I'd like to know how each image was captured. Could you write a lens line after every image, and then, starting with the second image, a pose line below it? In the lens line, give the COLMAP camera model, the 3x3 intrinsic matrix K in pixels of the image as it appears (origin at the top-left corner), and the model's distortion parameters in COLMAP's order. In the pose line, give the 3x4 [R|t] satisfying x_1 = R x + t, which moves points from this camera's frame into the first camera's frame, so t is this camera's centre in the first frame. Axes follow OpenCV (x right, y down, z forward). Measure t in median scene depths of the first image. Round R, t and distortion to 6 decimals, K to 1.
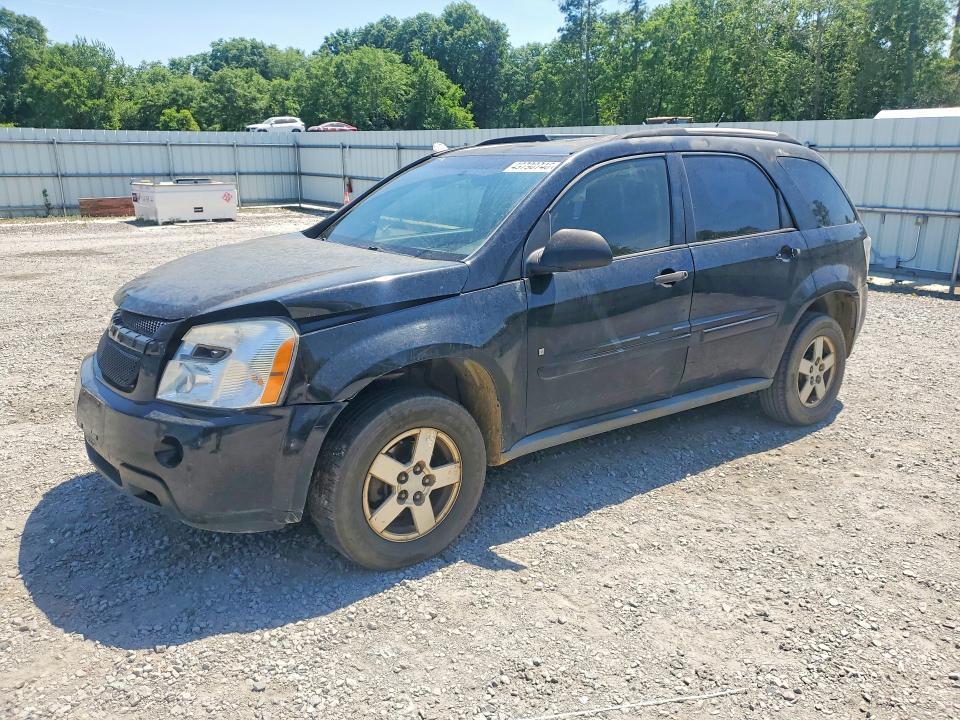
lens RADIAL K [[780.8, 0, 480.0], [0, 780.8, 360.0], [0, 0, 1]] dist [0.031441, 0.004027]
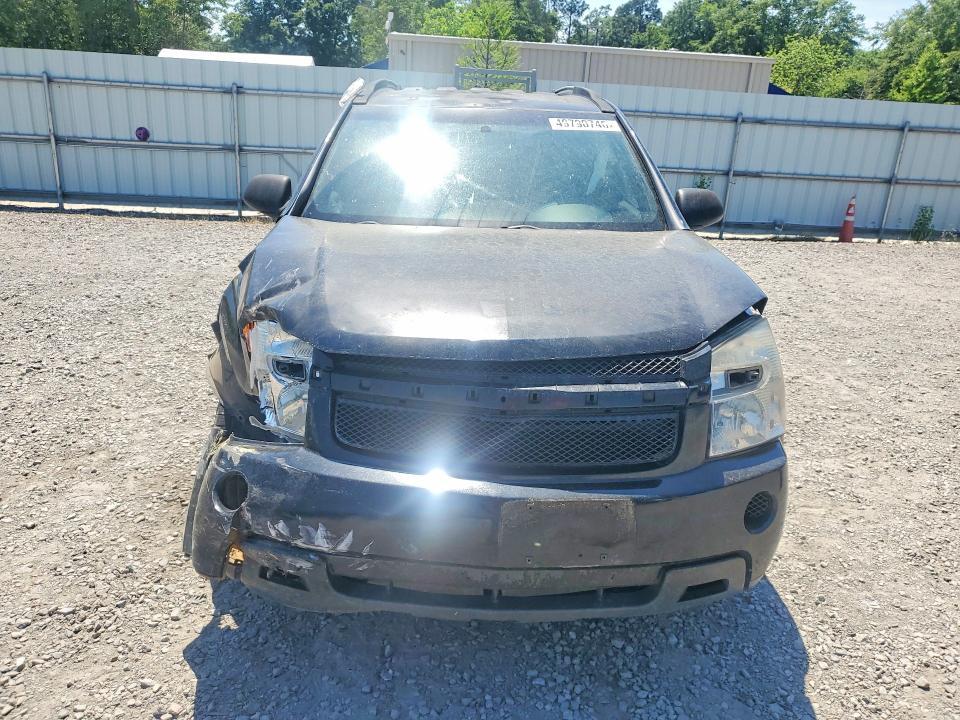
lens RADIAL K [[751.6, 0, 480.0], [0, 751.6, 360.0], [0, 0, 1]] dist [-0.004526, 0.001081]
pose [[0.588542, -0.236402, 0.773132, -0.156083], [0.162578, 0.971366, 0.173255, -0.029521], [-0.791951, 0.023727, 0.610123, 0.105057]]
